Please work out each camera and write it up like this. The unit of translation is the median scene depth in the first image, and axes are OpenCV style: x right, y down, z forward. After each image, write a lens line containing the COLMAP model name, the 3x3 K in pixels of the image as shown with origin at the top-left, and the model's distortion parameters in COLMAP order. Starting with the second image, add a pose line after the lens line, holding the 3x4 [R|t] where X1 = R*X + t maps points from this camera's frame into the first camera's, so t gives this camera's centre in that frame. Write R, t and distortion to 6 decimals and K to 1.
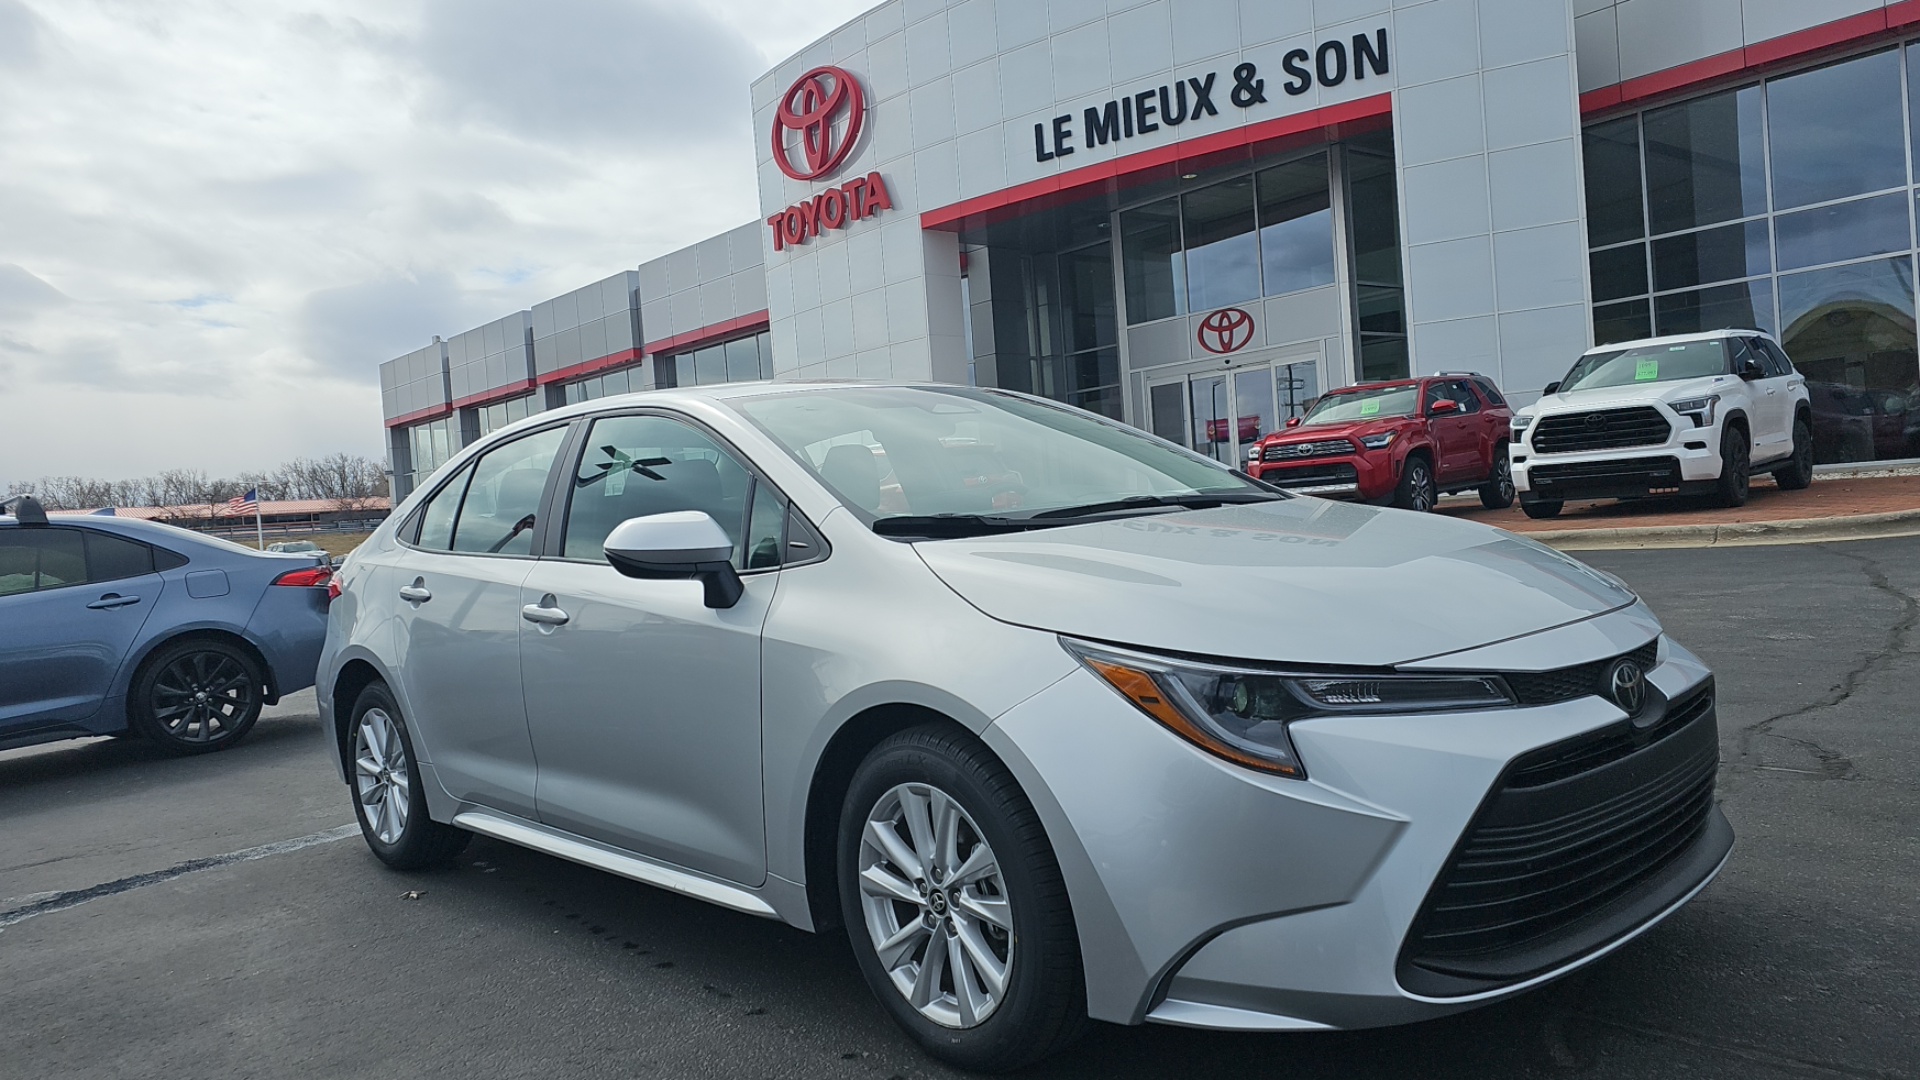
lens RADIAL K [[1386.7, 0, 960.0], [0, 1386.7, 540.0], [0, 0, 1]] dist [-0.002588, 0.000094]
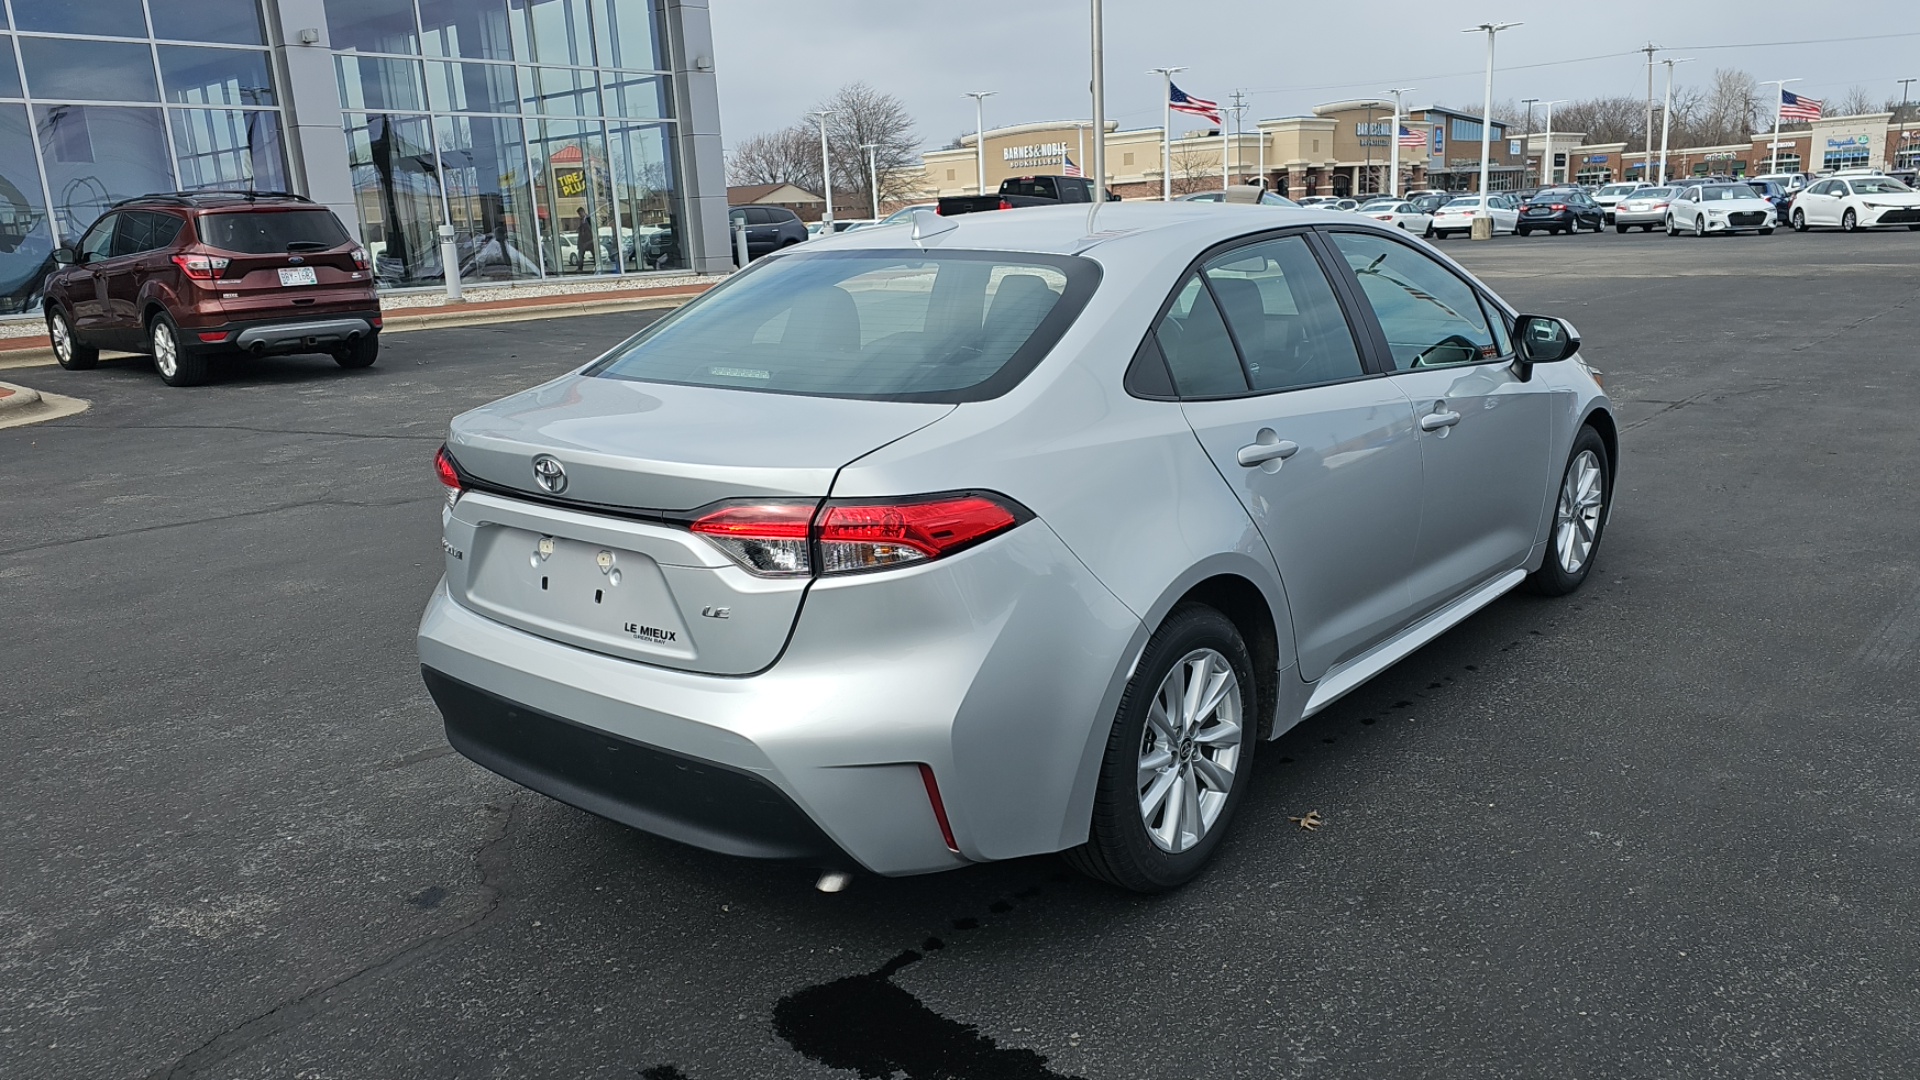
lens RADIAL K [[1366.0, 0, 945.3], [0, 1366.0, 553.8], [0, 0, 1]] dist [0.116810, -0.164333]
pose [[-0.132172, -0.147037, 0.980261, -1.033373], [0.078794, 0.984249, 0.158259, -0.034519], [-0.988090, 0.098156, -0.118504, 1.192185]]
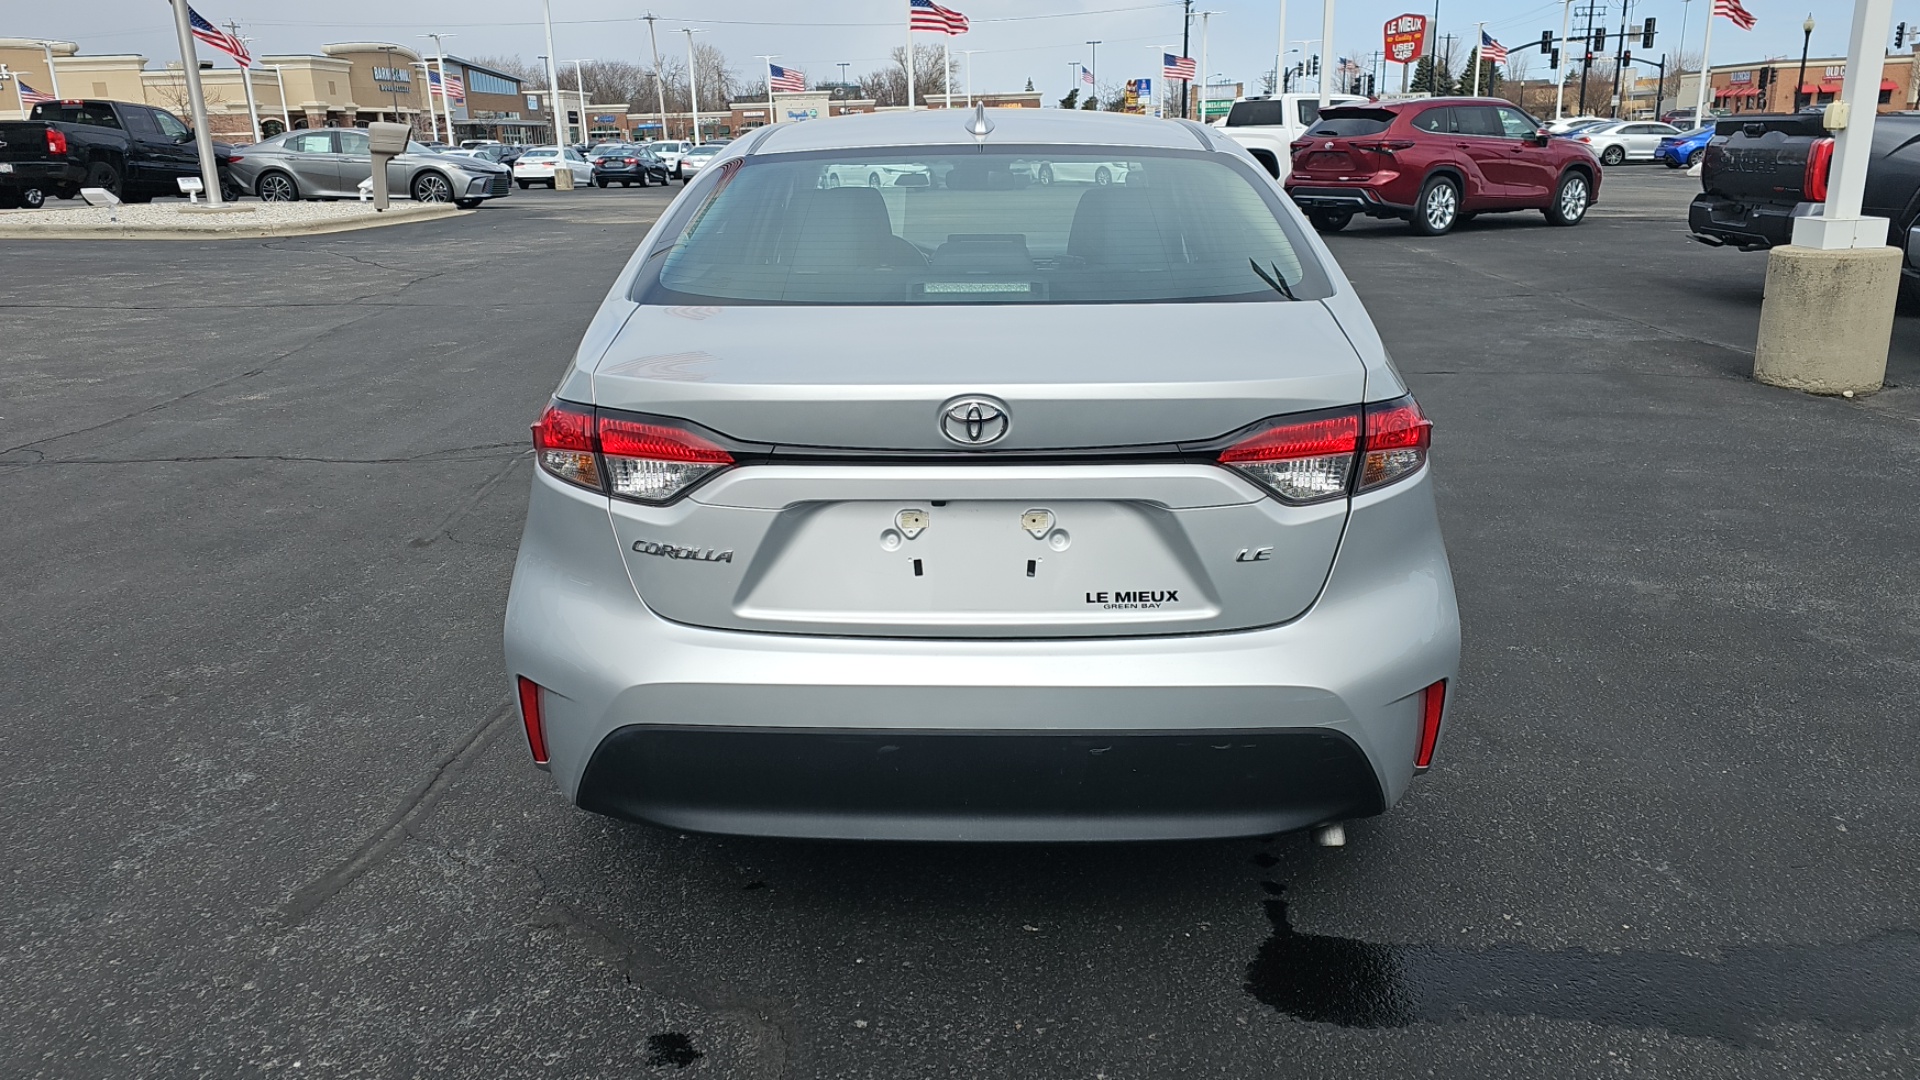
lens RADIAL K [[1374.3, 0, 946.6], [0, 1374.3, 536.4], [0, 0, 1]] dist [0.071507, -0.060860]
pose [[-0.713768, -0.098008, 0.693491, -0.737540], [0.097486, 0.966620, 0.236945, -0.057521], [-0.693564, 0.236730, -0.680388, 1.602192]]
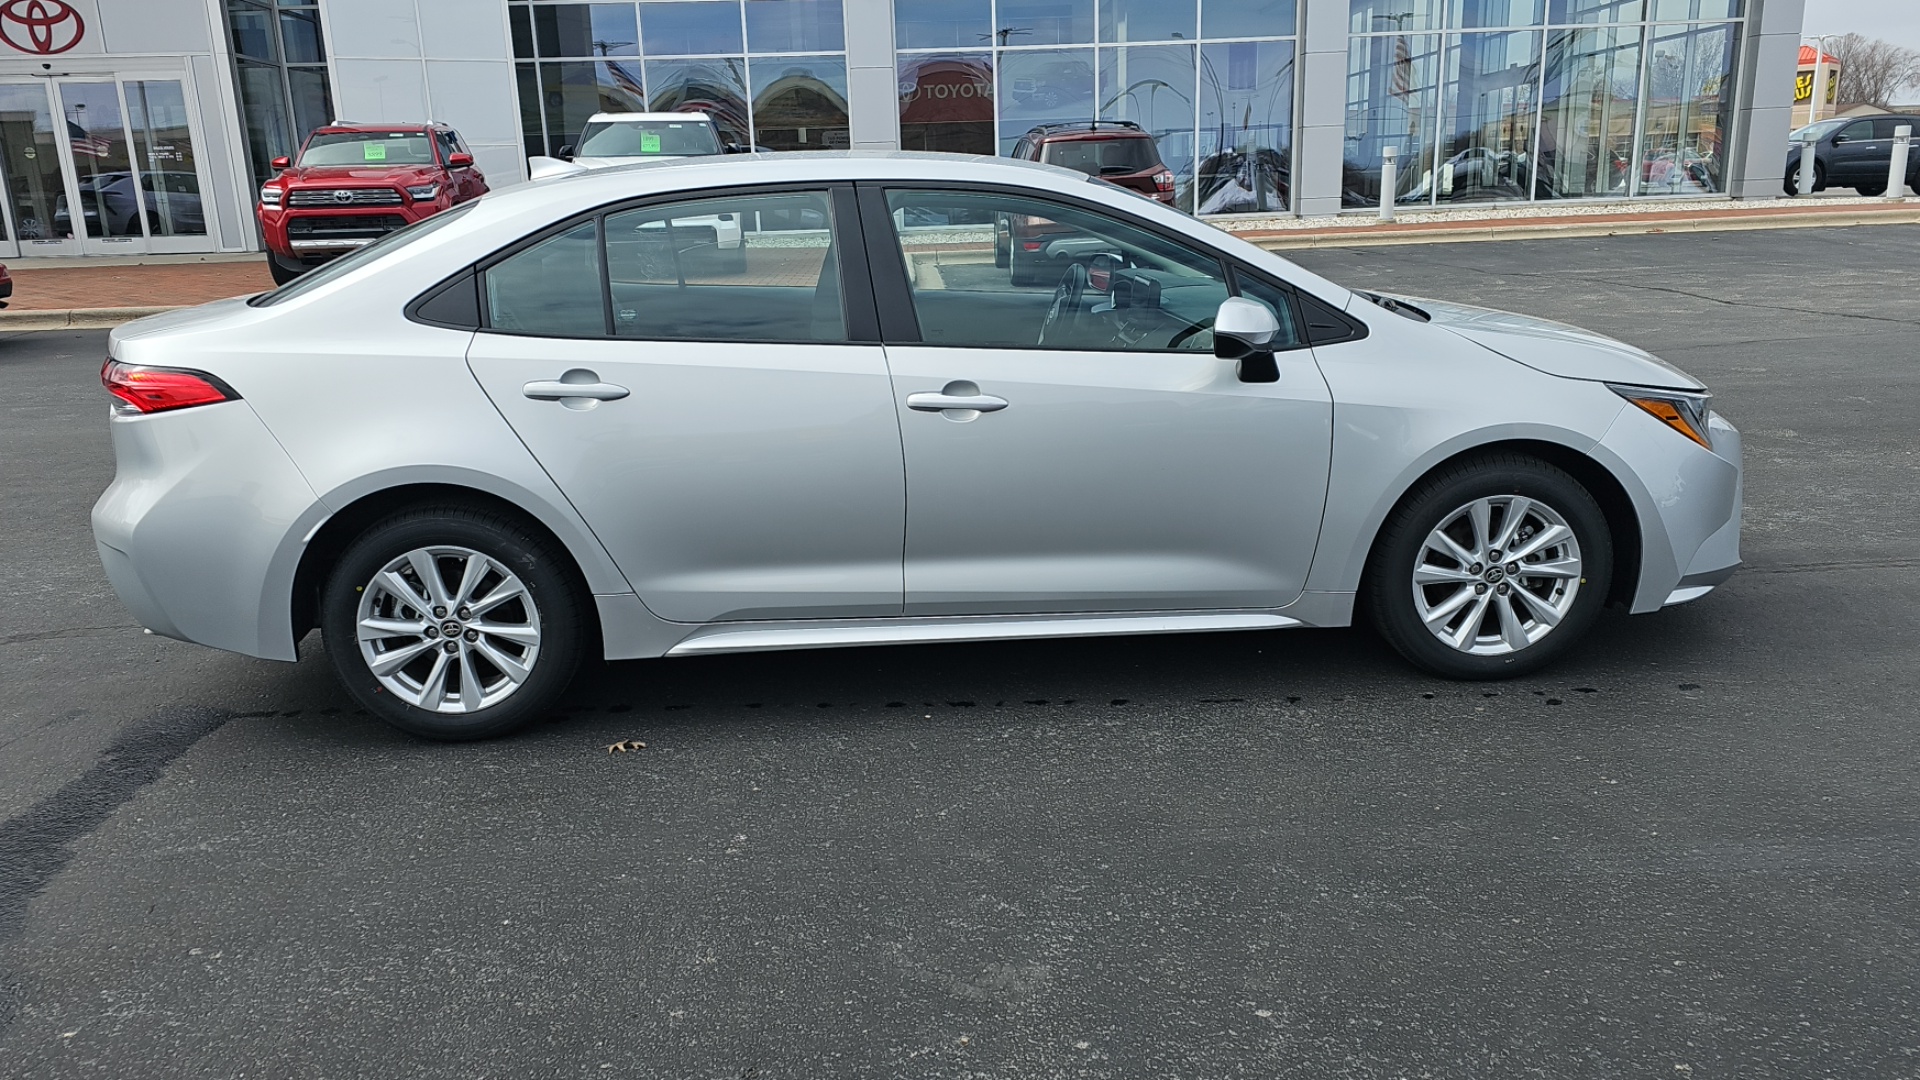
lens RADIAL K [[1362.1, 0, 960.0], [0, 1362.1, 540.0], [0, 0, 1]] dist [0.068052, -0.039348]
pose [[0.616199, -0.136725, 0.775632, -0.832343], [-0.004038, 0.984255, 0.176708, -0.015545], [-0.787580, -0.112019, 0.605945, 0.320336]]
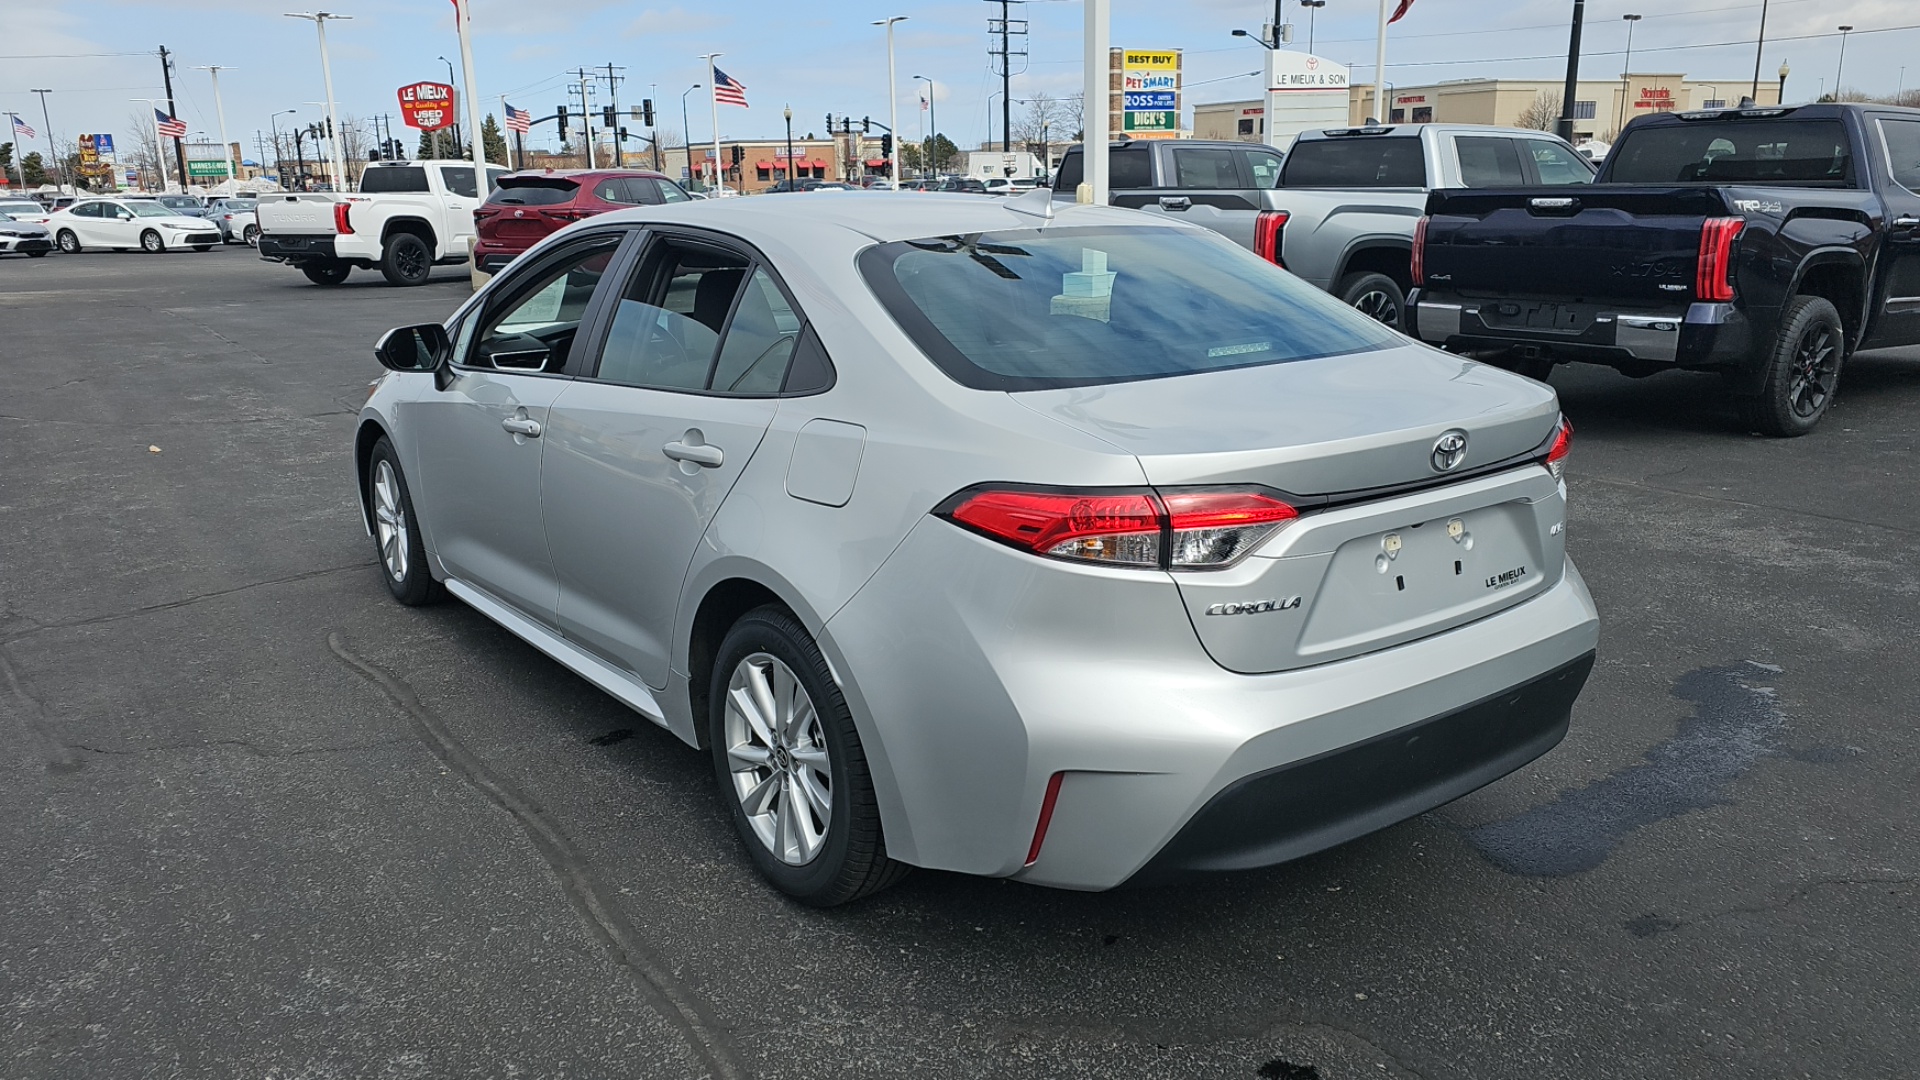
lens RADIAL K [[1374.3, 0, 946.6], [0, 1374.3, 536.4], [0, 0, 1]] dist [0.071507, -0.060860]
pose [[-0.989757, 0.075911, 0.120907, -0.299787], [0.105706, 0.958915, 0.263266, -0.119931], [-0.095954, 0.273350, -0.957117, 1.834462]]
